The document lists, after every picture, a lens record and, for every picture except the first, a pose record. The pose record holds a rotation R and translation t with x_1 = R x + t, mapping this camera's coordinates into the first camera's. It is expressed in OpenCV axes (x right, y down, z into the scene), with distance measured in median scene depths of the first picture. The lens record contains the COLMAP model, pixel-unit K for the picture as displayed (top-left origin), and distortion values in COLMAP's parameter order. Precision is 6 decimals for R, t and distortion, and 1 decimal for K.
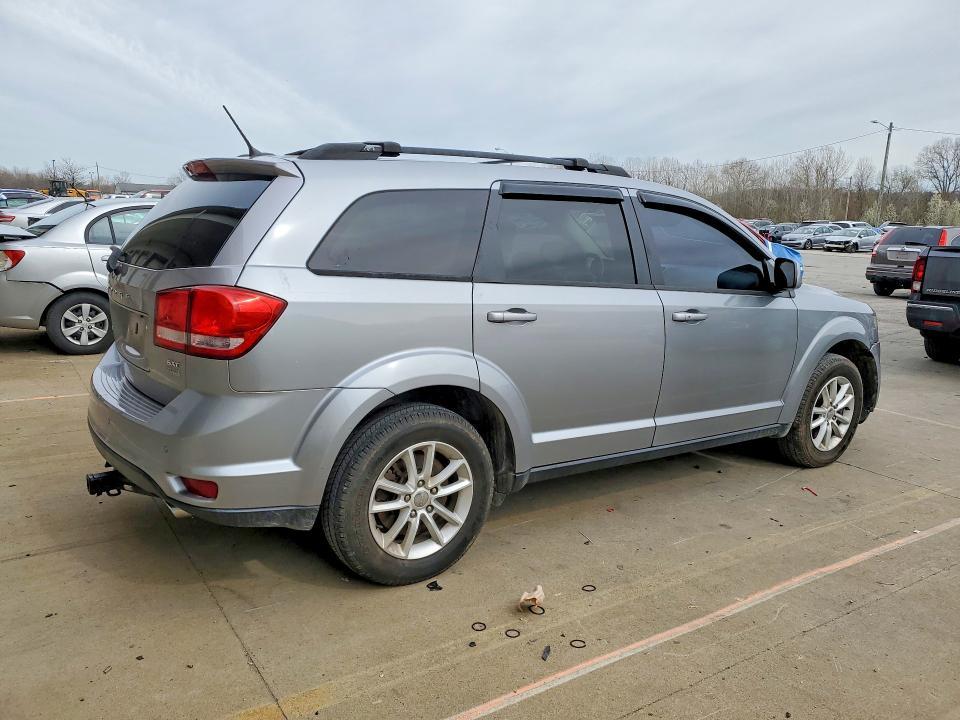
lens RADIAL K [[723.2, 0, 475.1], [0, 723.2, 358.2], [0, 0, 1]] dist [-0.027243, 0.016920]
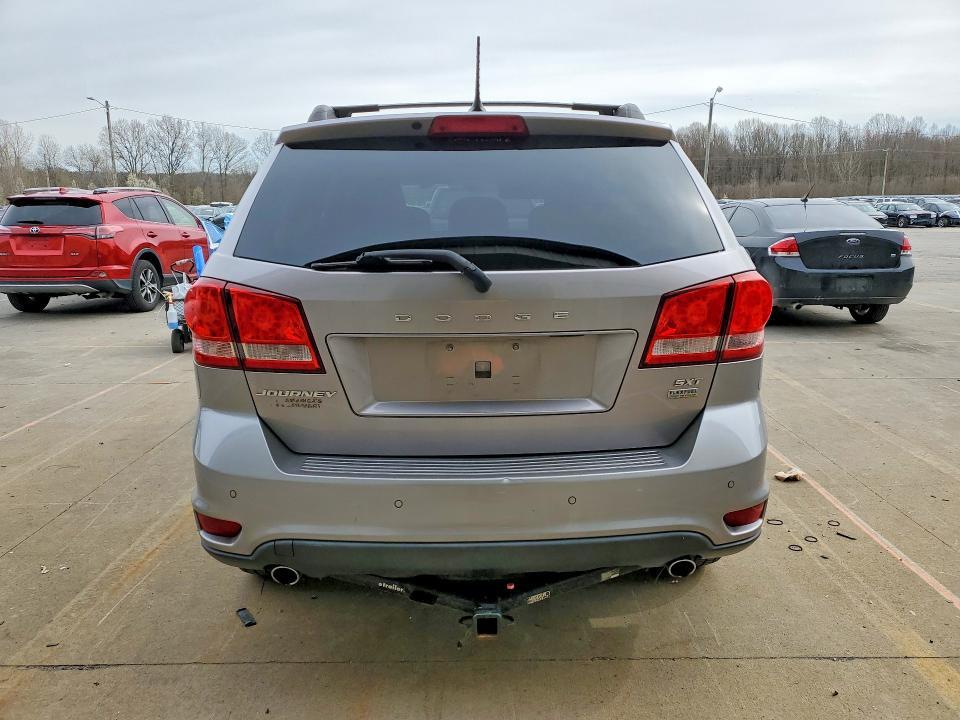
lens RADIAL K [[723.2, 0, 461.2], [0, 723.2, 364.9], [0, 0, 1]] dist [-0.027243, 0.016920]
pose [[0.576144, -0.207772, 0.790499, -1.233842], [0.177404, 0.975883, 0.127200, -0.163952], [-0.797863, 0.066952, 0.599109, 0.773346]]
